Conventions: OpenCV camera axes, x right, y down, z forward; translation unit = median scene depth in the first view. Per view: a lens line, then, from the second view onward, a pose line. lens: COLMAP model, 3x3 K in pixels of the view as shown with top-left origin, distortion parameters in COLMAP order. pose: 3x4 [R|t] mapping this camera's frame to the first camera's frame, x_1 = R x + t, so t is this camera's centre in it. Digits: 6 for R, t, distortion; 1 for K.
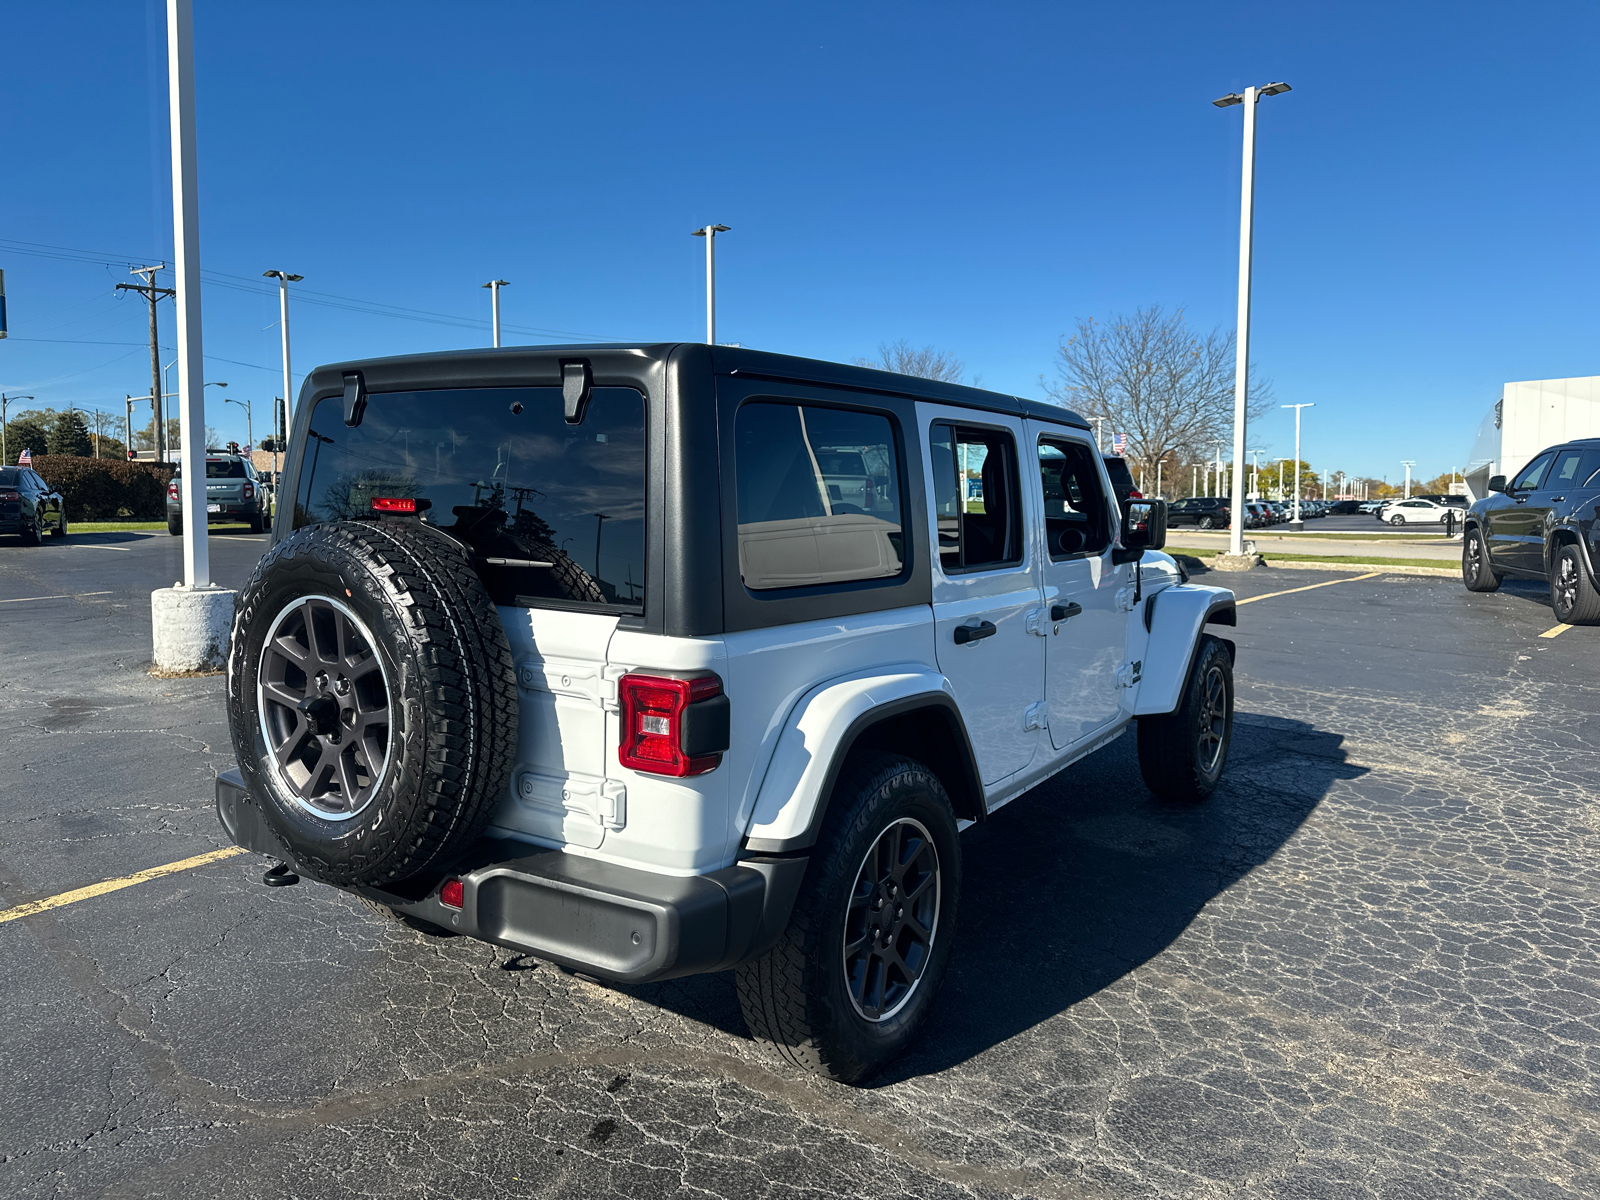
lens RADIAL K [[1124.2, 0, 804.1], [0, 1124.2, 561.3], [0, 0, 1]] dist [0.019852, -0.020377]
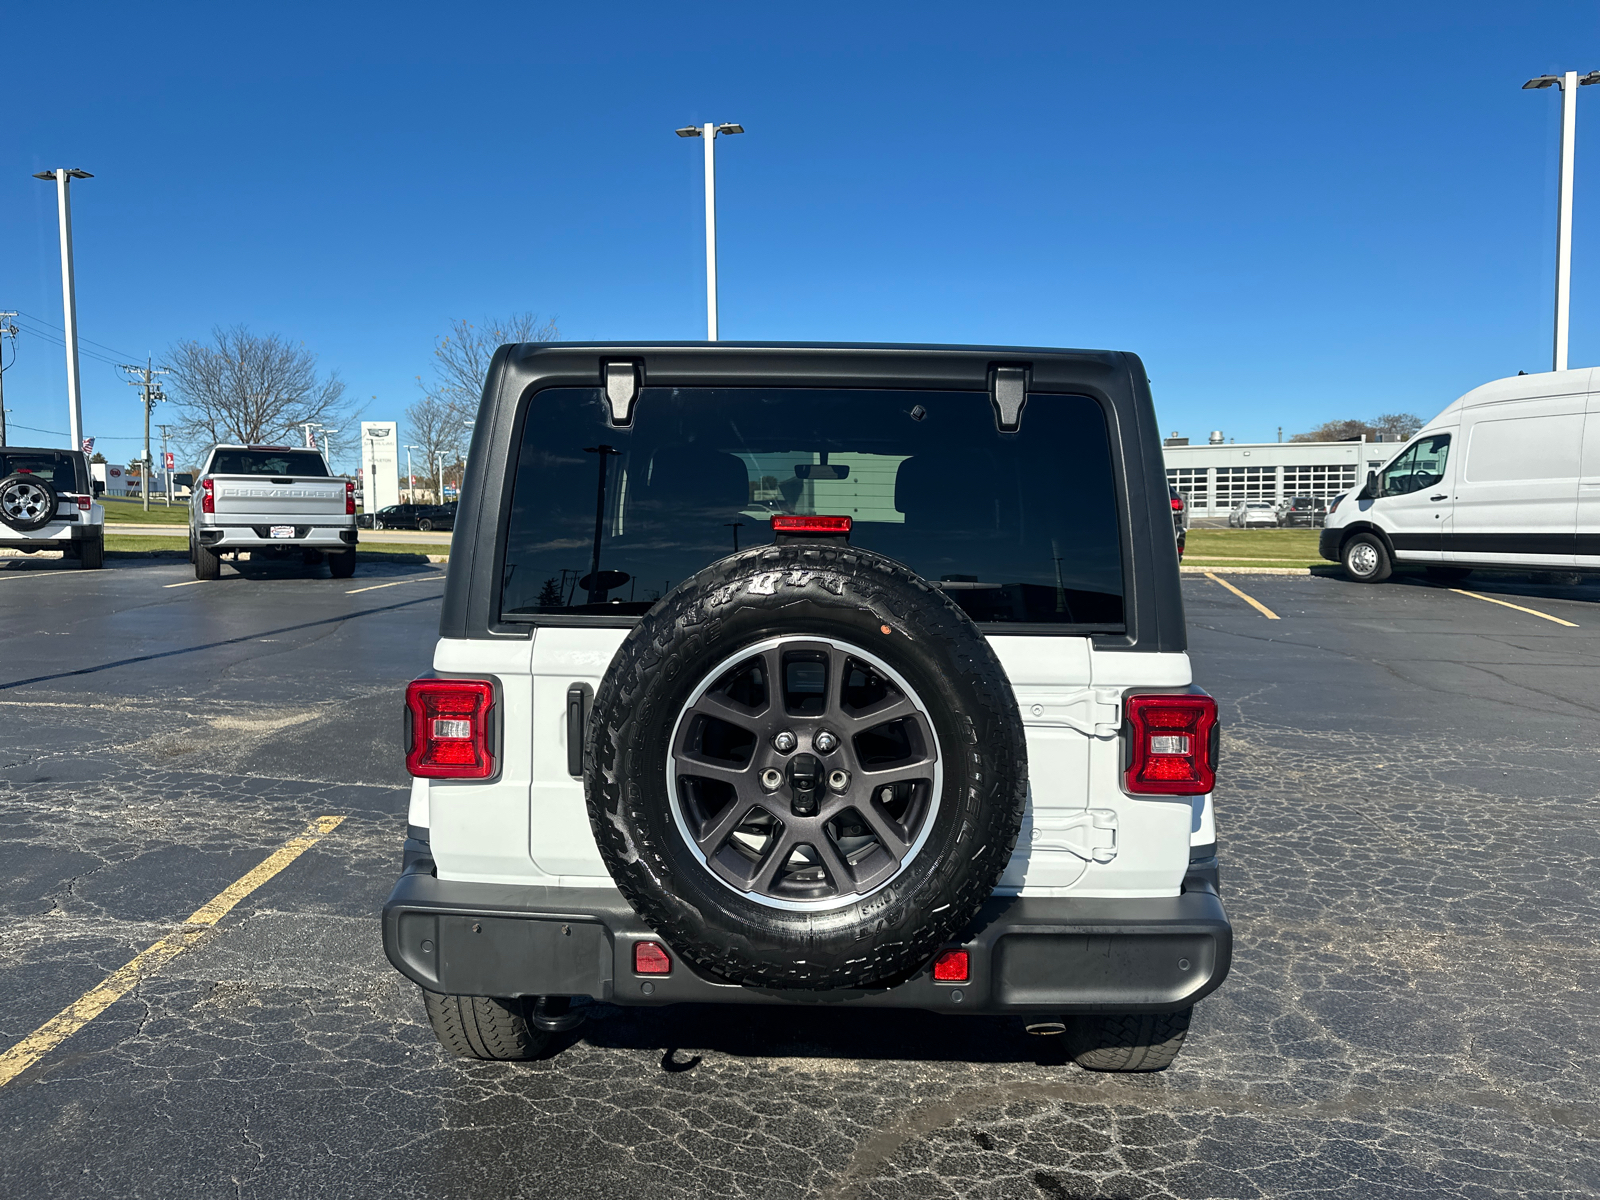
lens RADIAL K [[1124.2, 0, 804.1], [0, 1124.2, 561.3], [0, 0, 1]] dist [0.019852, -0.020377]
pose [[0.837661, -0.033785, 0.545144, -0.691814], [0.035768, 0.999336, 0.006972, -0.023270], [-0.545017, 0.013658, 0.838313, 0.259608]]
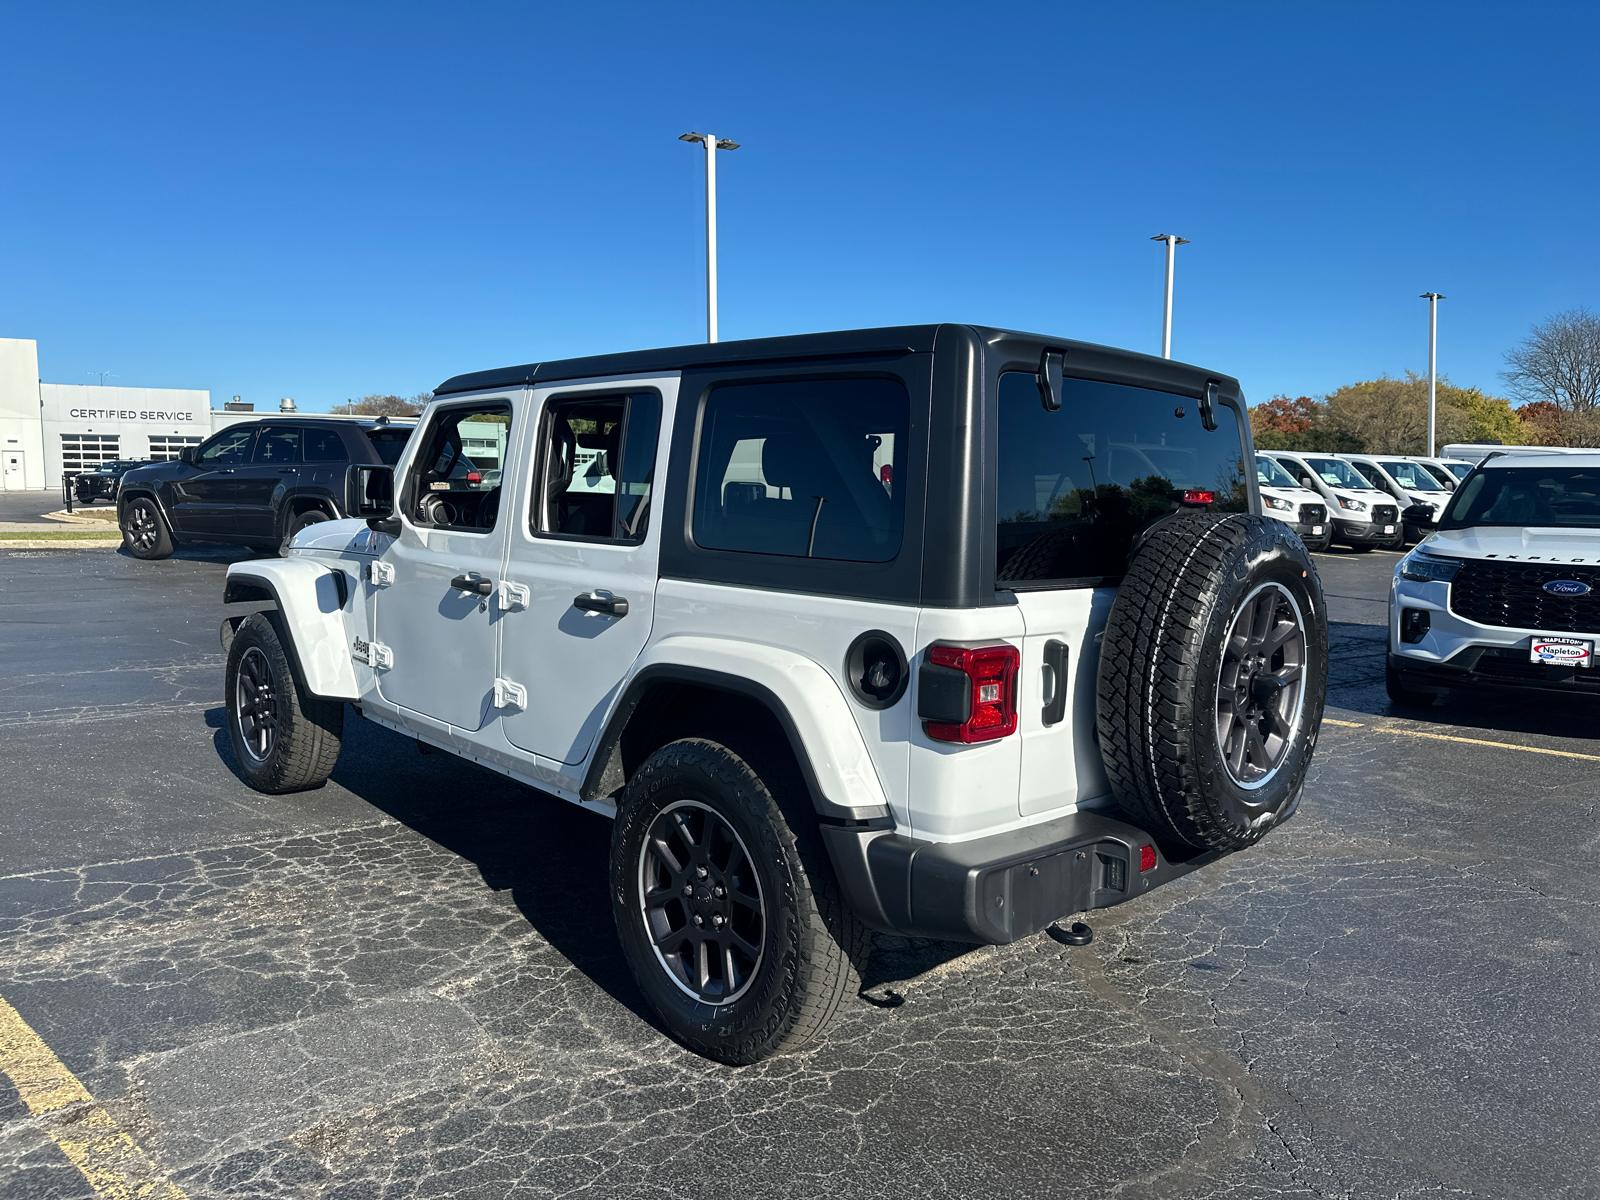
lens RADIAL K [[1124.2, 0, 804.1], [0, 1124.2, 561.3], [0, 0, 1]] dist [0.019852, -0.020377]
pose [[0.182542, -0.070716, 0.980652, -1.252319], [0.039333, 0.997137, 0.064583, -0.060831], [-0.982411, 0.026783, 0.184801, 0.985974]]
